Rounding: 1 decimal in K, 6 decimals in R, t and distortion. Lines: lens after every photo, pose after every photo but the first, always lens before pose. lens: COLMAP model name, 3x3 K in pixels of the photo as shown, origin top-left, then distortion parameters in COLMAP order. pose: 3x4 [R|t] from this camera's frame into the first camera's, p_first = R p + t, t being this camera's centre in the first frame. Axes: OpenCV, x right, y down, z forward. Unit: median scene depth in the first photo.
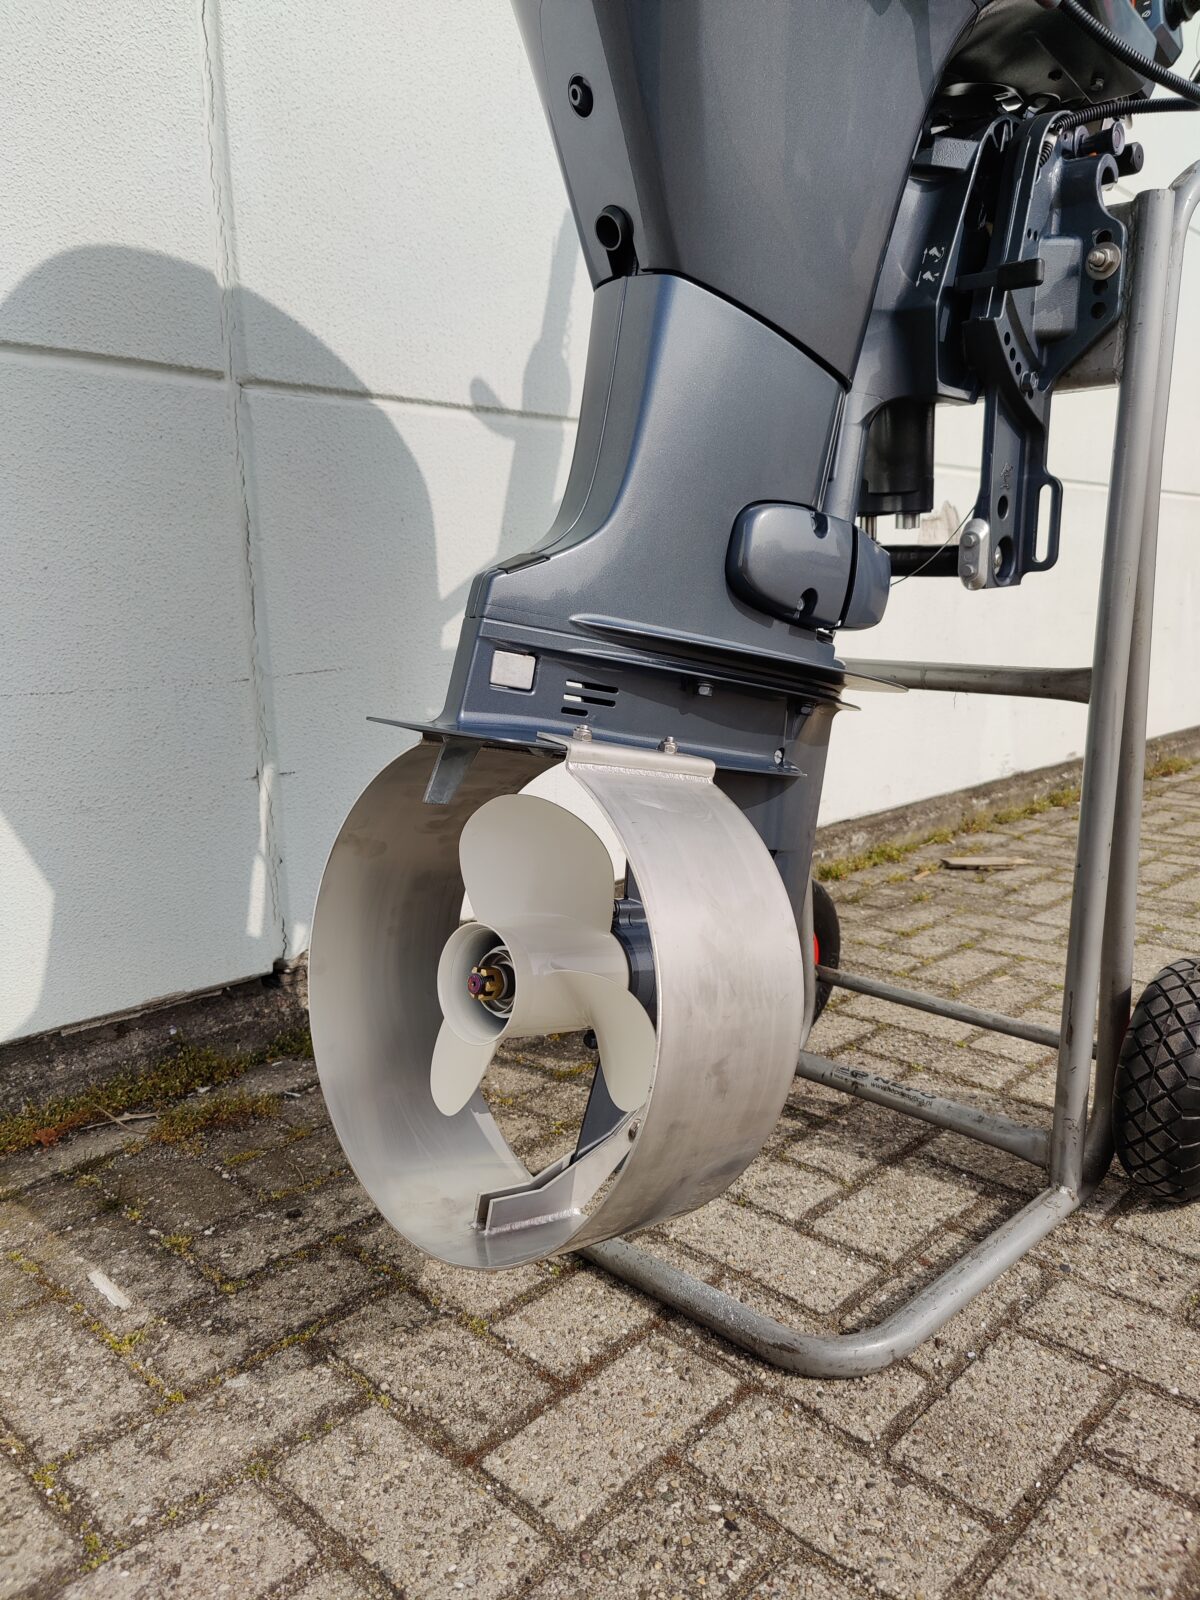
lens RADIAL K [[1123.5, 0, 600.0], [0, 1123.5, 800.0], [0, 0, 1]] dist [0.087369, -0.109305]
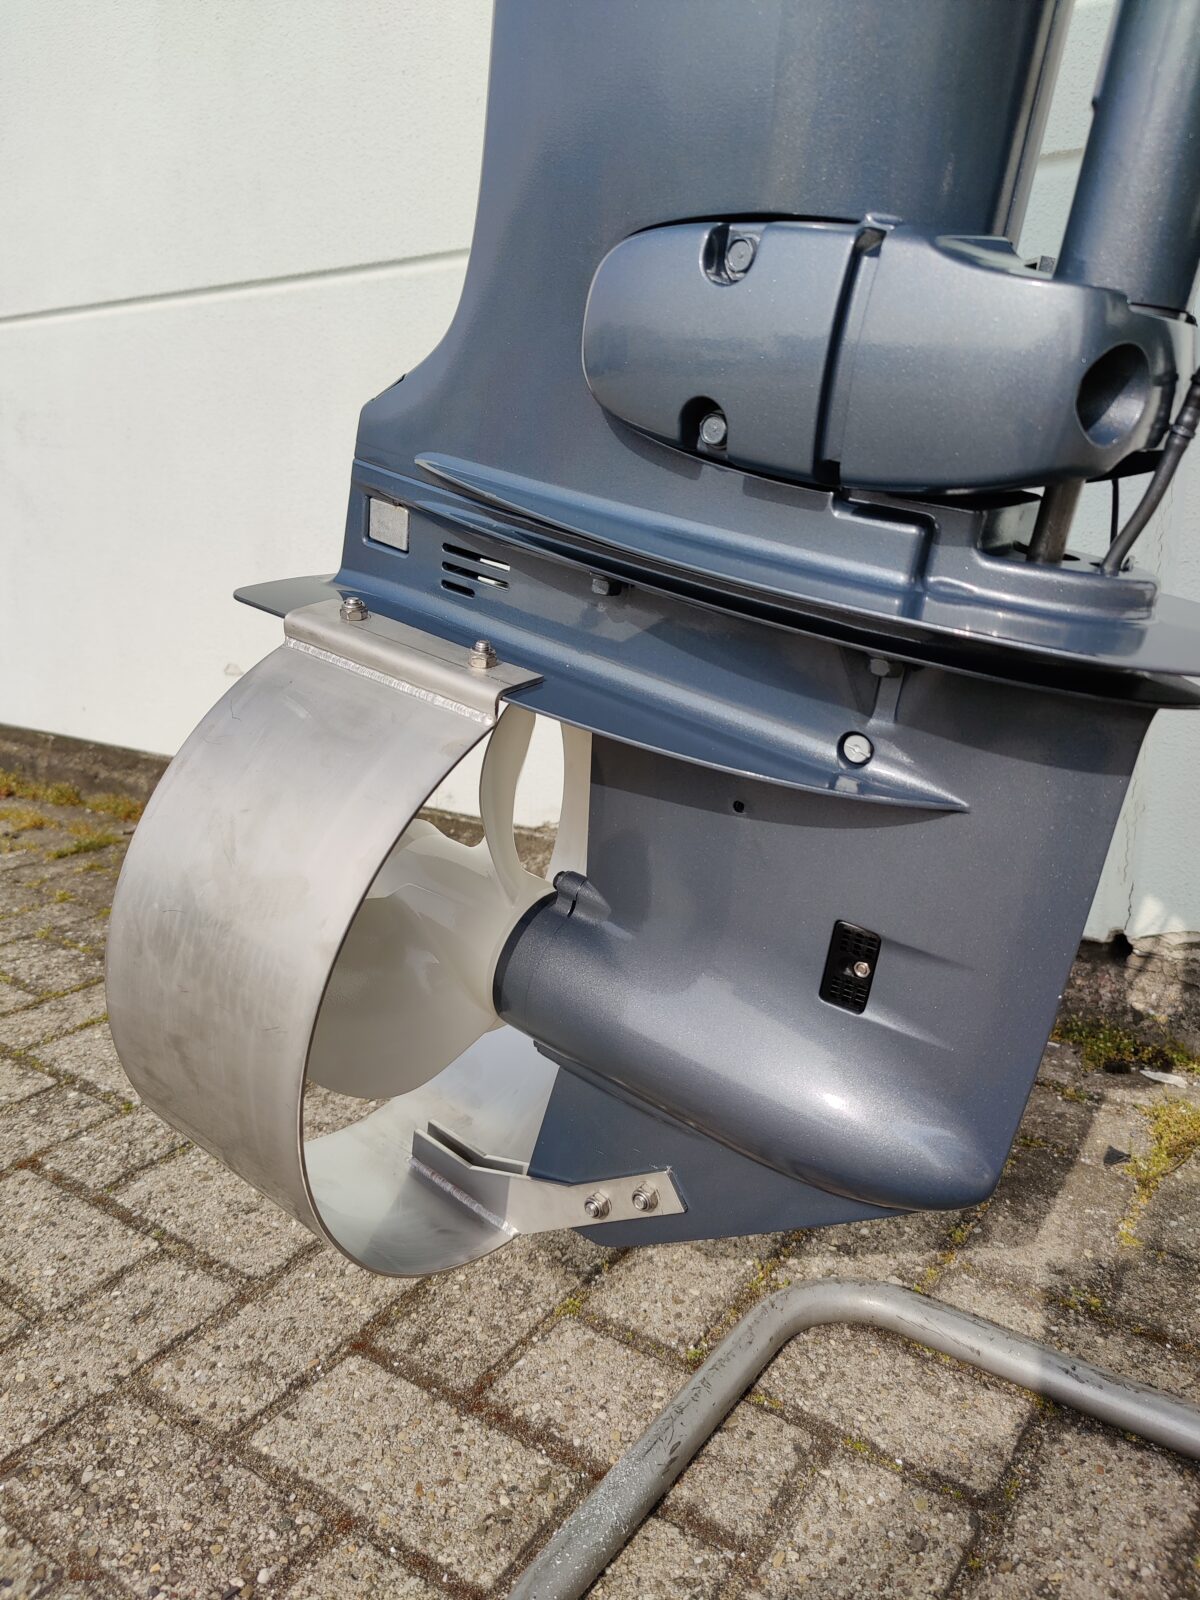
lens RADIAL K [[1123.5, 0, 600.0], [0, 1123.5, 800.0], [0, 0, 1]] dist [0.087369, -0.109305]
pose [[0.186283, 0.273031, -0.943797, 0.697353], [-0.175584, 0.954398, 0.241442, -0.135437], [0.966679, 0.120739, 0.225728, 0.897882]]
